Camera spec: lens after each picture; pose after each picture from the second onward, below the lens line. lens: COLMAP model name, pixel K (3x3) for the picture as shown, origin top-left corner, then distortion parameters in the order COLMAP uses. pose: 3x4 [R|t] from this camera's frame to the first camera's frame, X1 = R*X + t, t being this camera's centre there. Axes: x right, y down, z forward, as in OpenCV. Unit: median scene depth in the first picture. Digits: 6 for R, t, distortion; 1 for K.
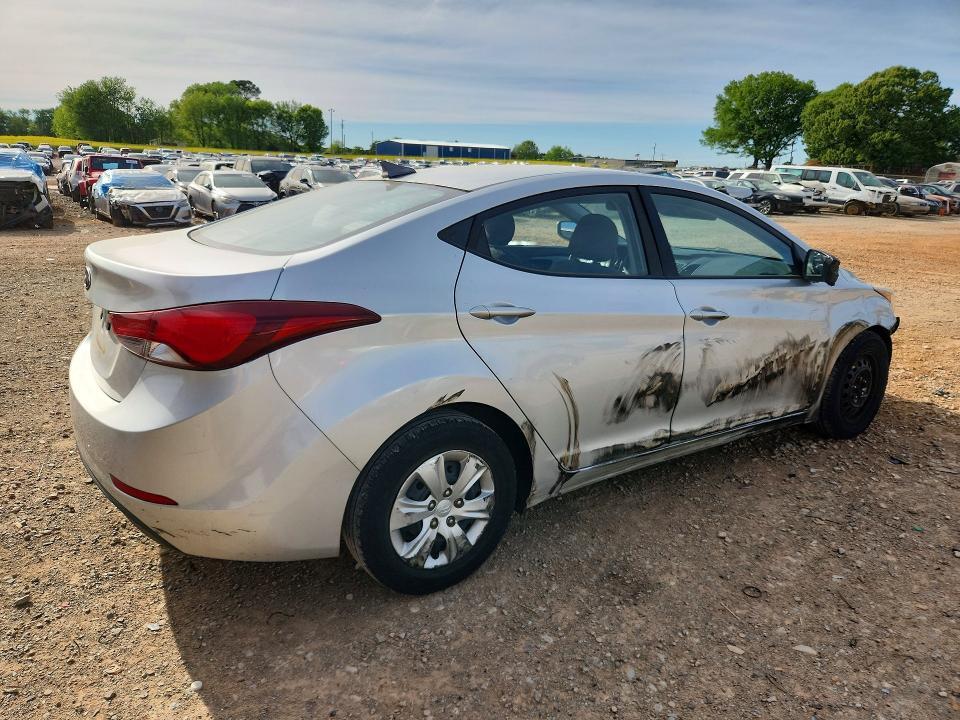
lens RADIAL K [[647.0, 0, 477.0], [0, 647.0, 363.7], [0, 0, 1]] dist [0.057555, -0.053238]
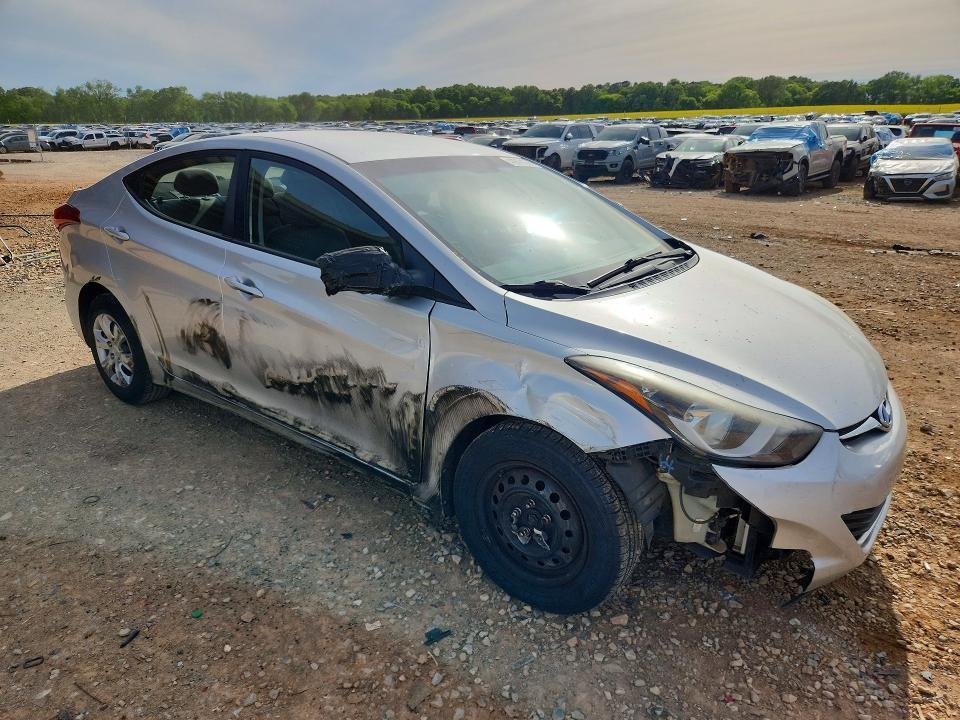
lens RADIAL K [[647.0, 0, 477.0], [0, 647.0, 363.7], [0, 0, 1]] dist [0.057555, -0.053238]
pose [[0.310935, 0.294076, -0.903791, 0.222442], [-0.256310, 0.941641, 0.218213, -0.043689], [0.915218, 0.163800, 0.368164, 0.157115]]
